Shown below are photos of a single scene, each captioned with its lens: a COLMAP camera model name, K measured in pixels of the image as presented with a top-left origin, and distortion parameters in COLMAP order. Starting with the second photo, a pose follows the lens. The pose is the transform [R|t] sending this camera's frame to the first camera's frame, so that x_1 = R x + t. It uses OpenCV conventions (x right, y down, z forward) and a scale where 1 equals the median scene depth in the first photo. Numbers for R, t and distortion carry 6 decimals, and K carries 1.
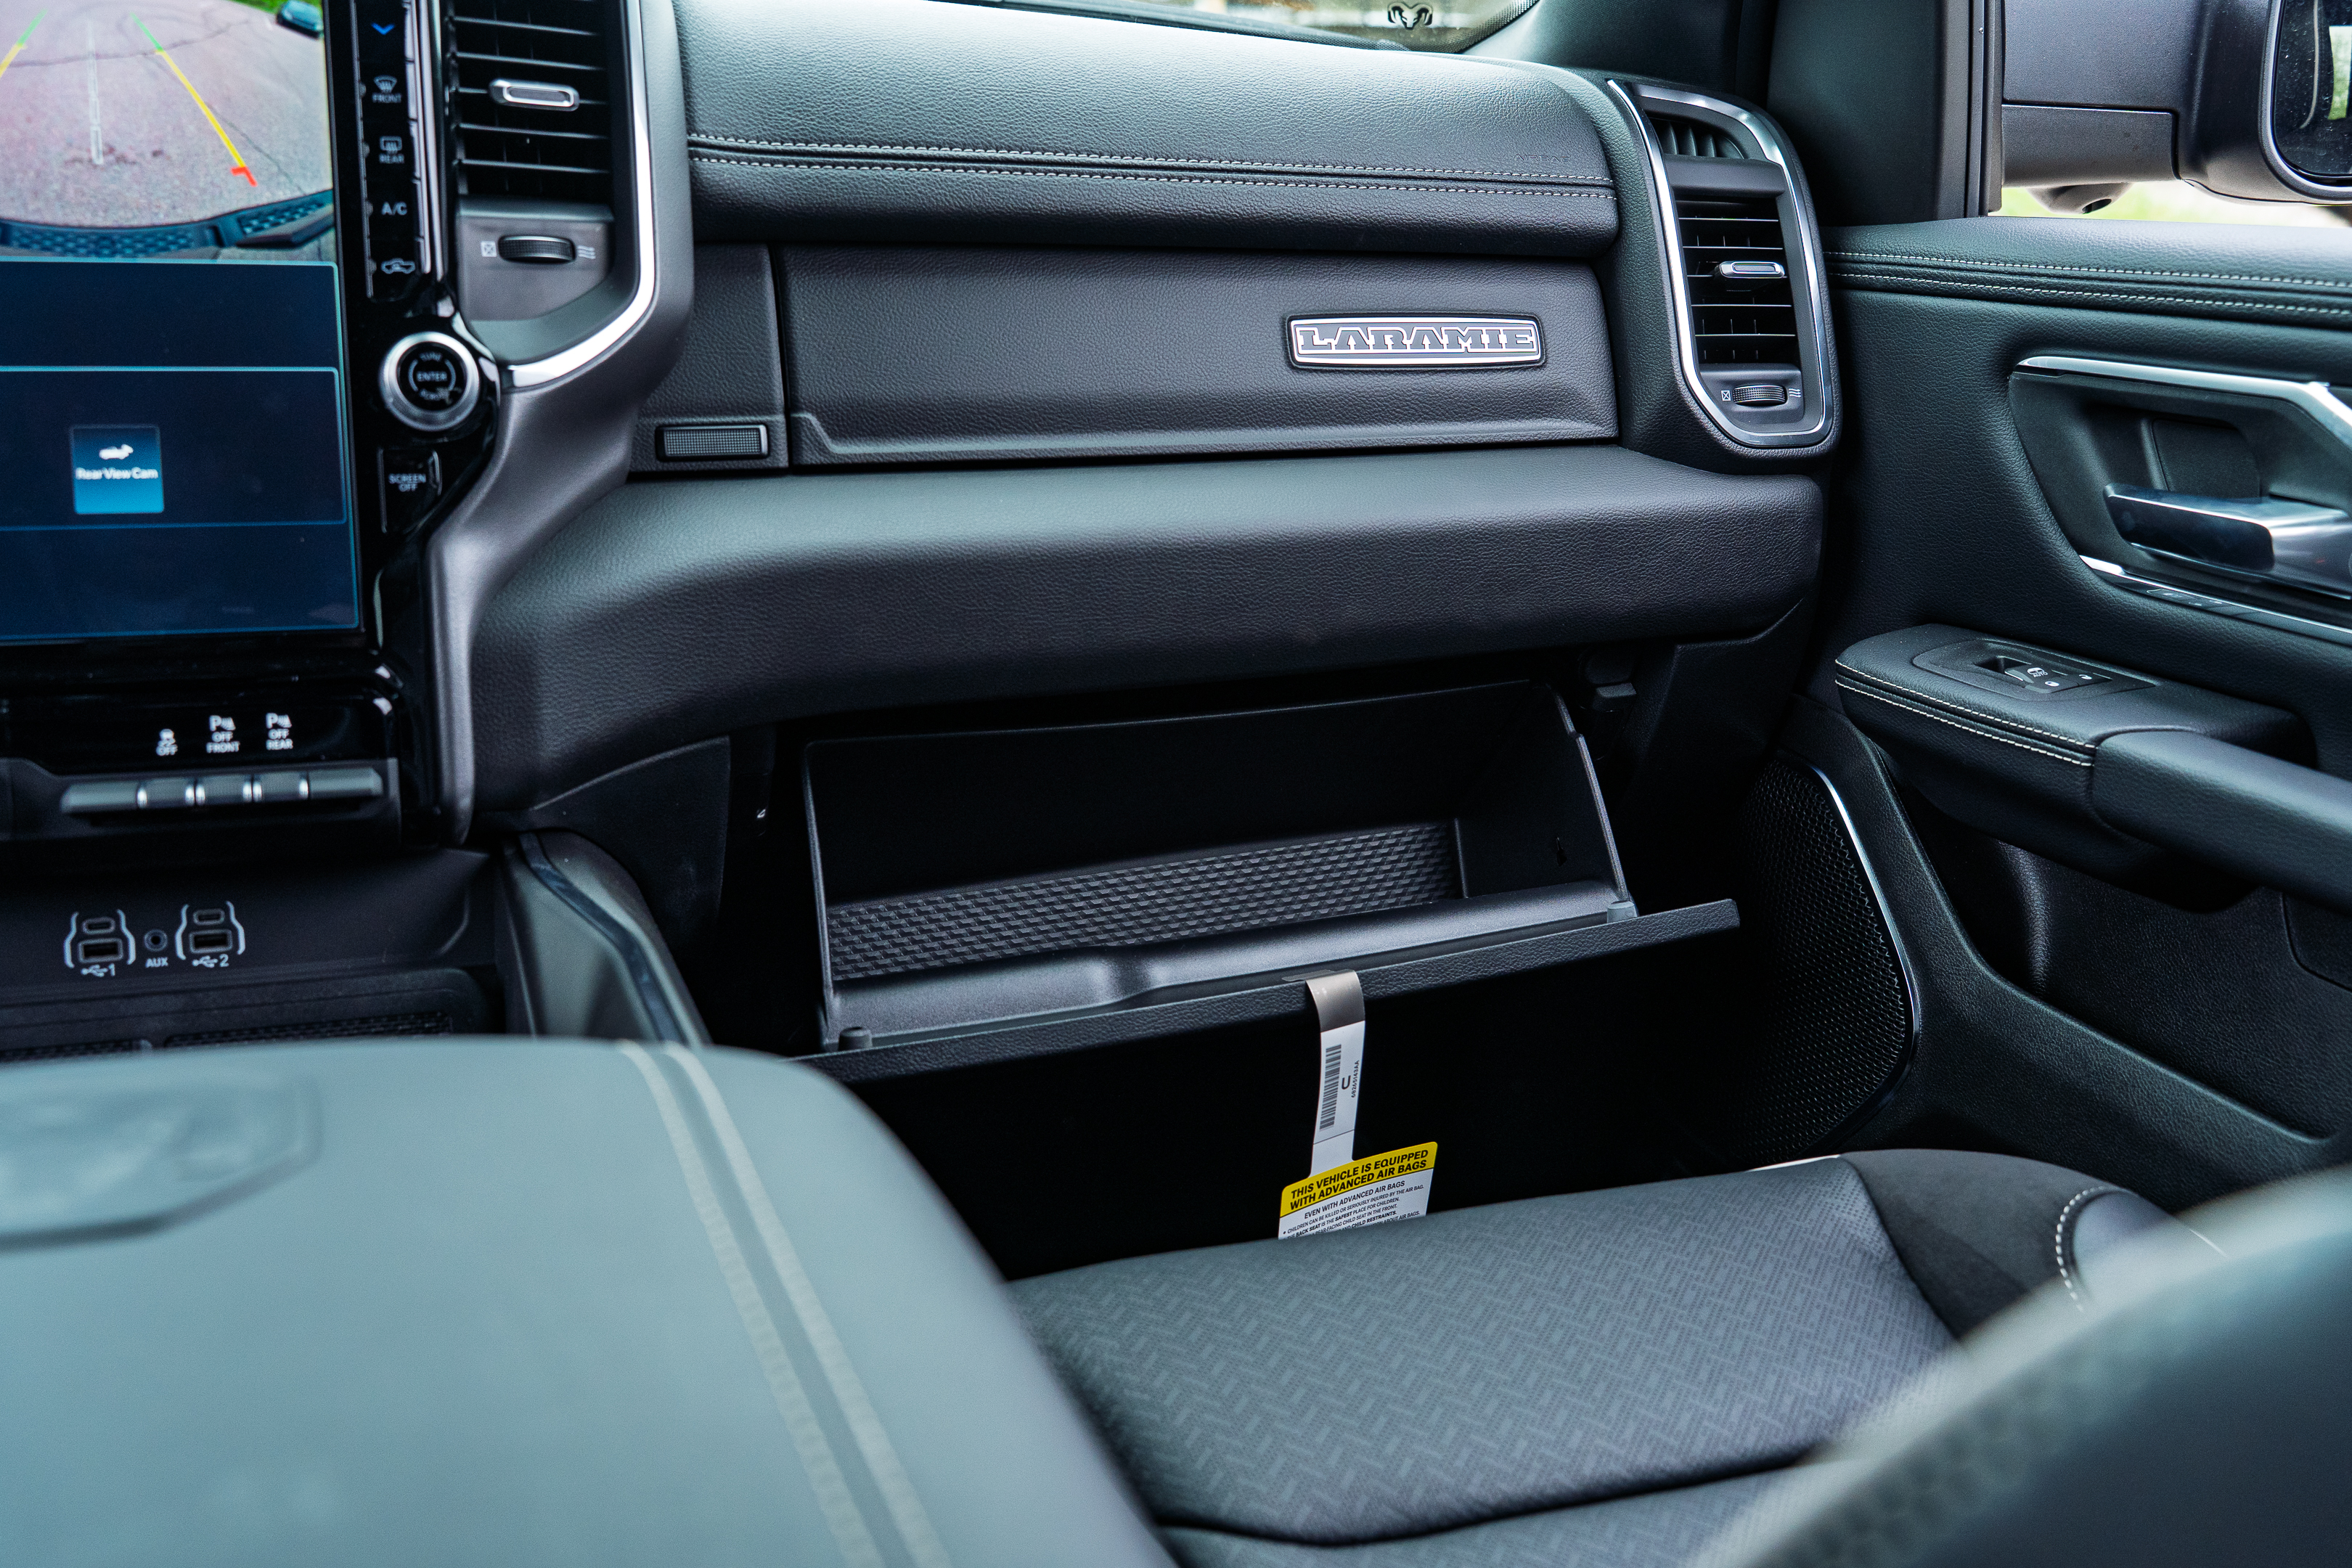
lens RADIAL K [[2418.9, 0, 1187.9], [0, 2418.9, 792.2], [0, 0, 1]] dist [-0.000848, 0.003789]
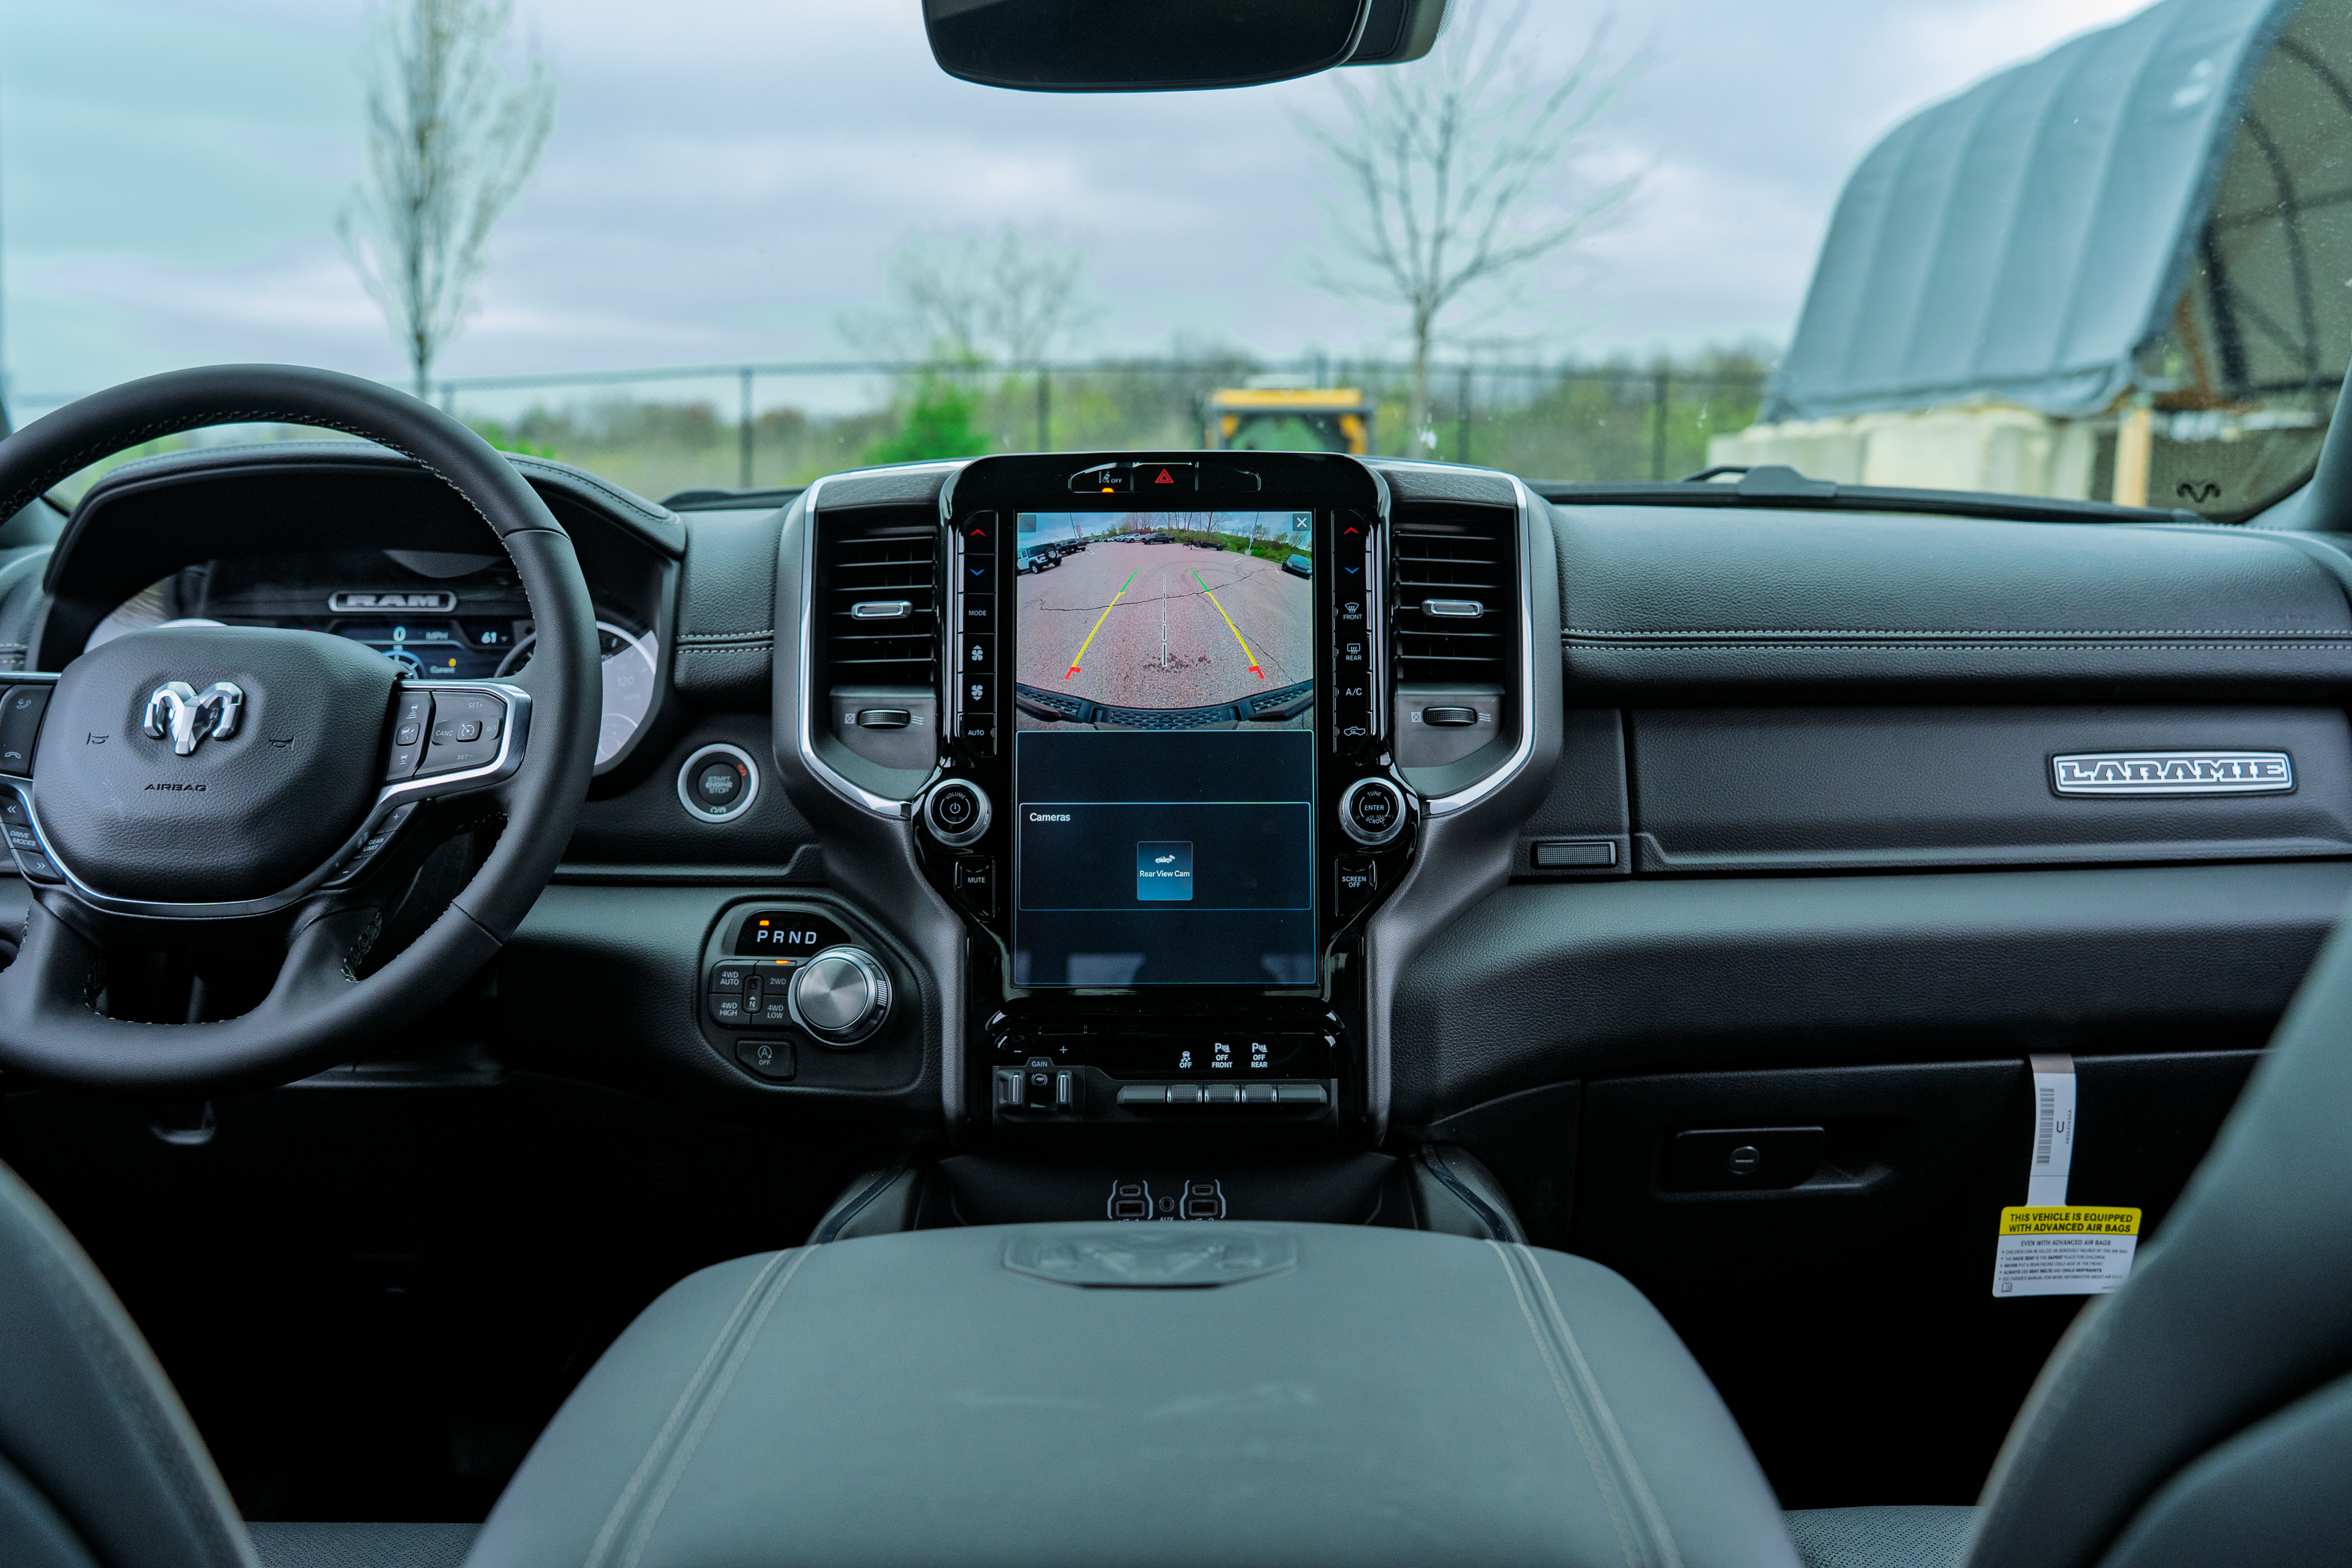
lens RADIAL K [[2418.9, 0, 1187.9], [0, 2418.9, 792.2], [0, 0, 1]] dist [-0.000848, 0.003789]
pose [[0.933136, -0.006060, -0.359473, 0.089370], [-0.055658, 0.985369, -0.161089, 0.050468], [0.355190, 0.170326, 0.919146, -0.321981]]
